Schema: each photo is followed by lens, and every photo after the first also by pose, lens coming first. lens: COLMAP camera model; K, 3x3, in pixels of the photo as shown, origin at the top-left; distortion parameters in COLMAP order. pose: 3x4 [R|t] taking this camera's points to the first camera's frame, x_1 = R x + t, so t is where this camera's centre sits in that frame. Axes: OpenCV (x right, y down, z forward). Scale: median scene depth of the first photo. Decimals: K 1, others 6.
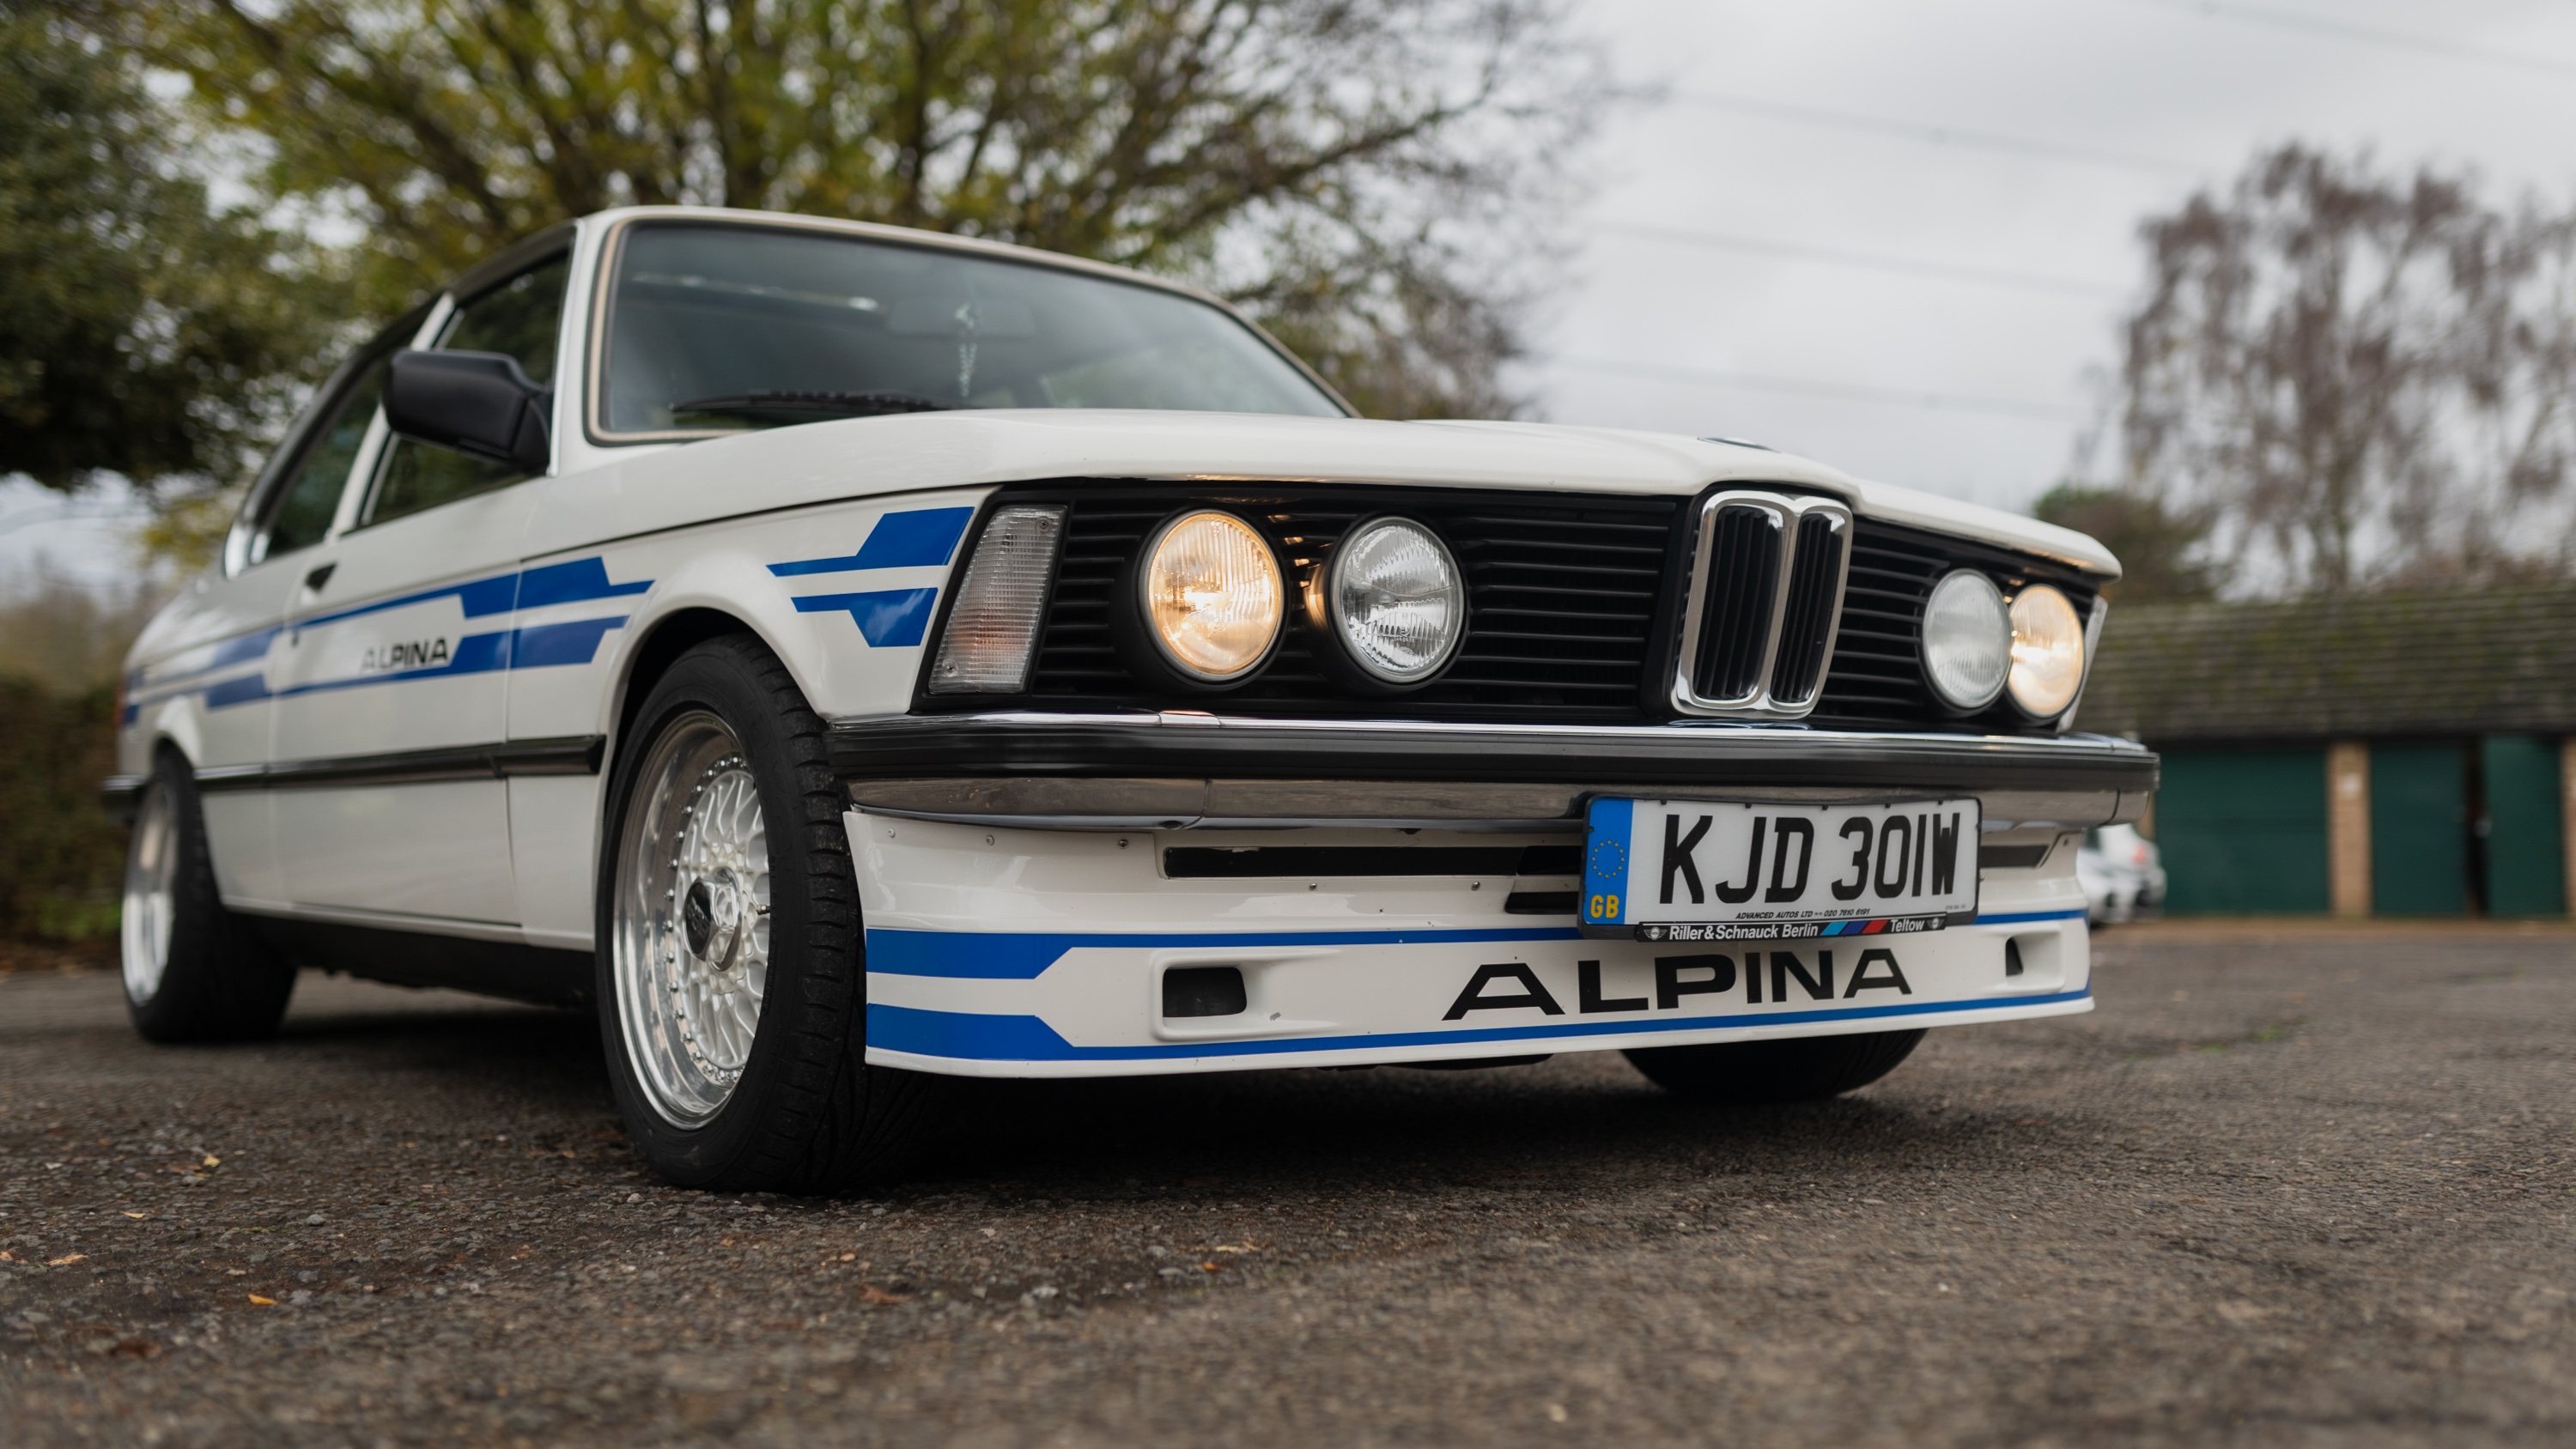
lens RADIAL K [[2459.7, 0, 1288.0], [0, 2459.7, 724.5], [0, 0, 1]] dist [0.005504, -0.007668]
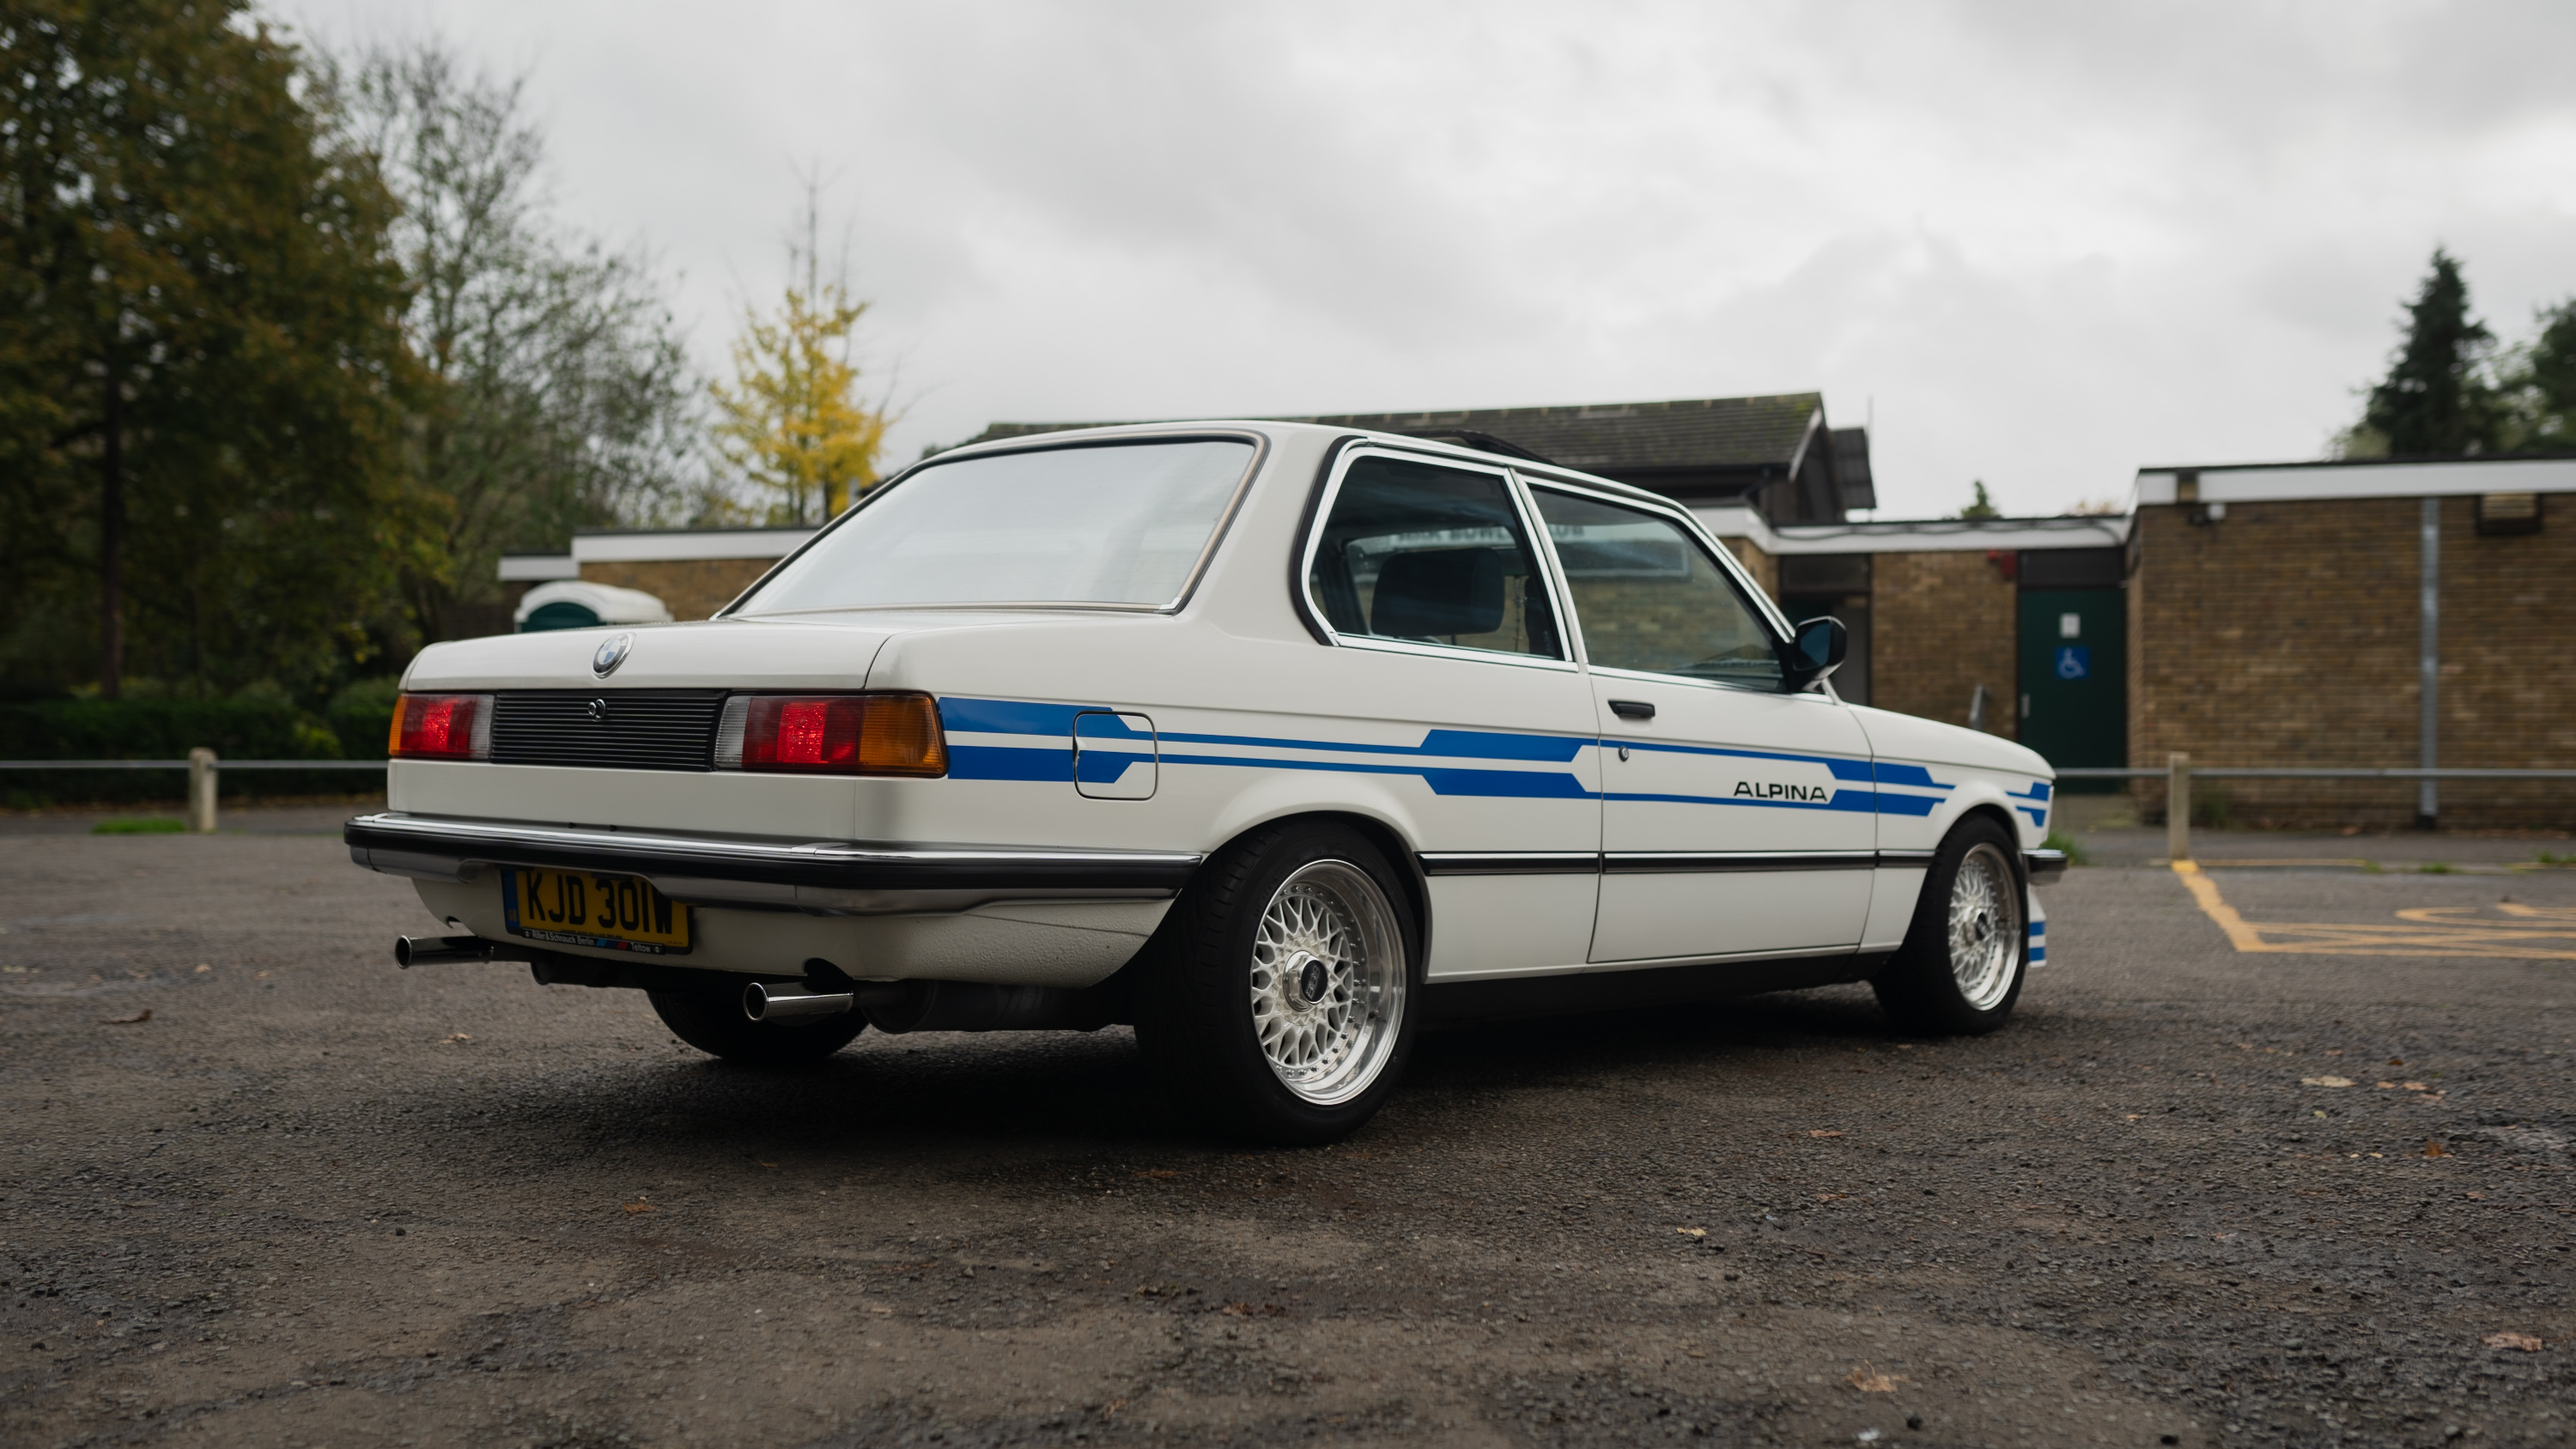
lens RADIAL K [[2459.7, 0, 1288.0], [0, 2459.7, 724.5], [0, 0, 1]] dist [0.005504, -0.007668]
pose [[-0.241584, 0.003509, 0.970374, -2.613009], [-0.082662, 0.996284, -0.024182, -0.007897], [-0.966853, -0.086055, -0.240396, 2.397676]]
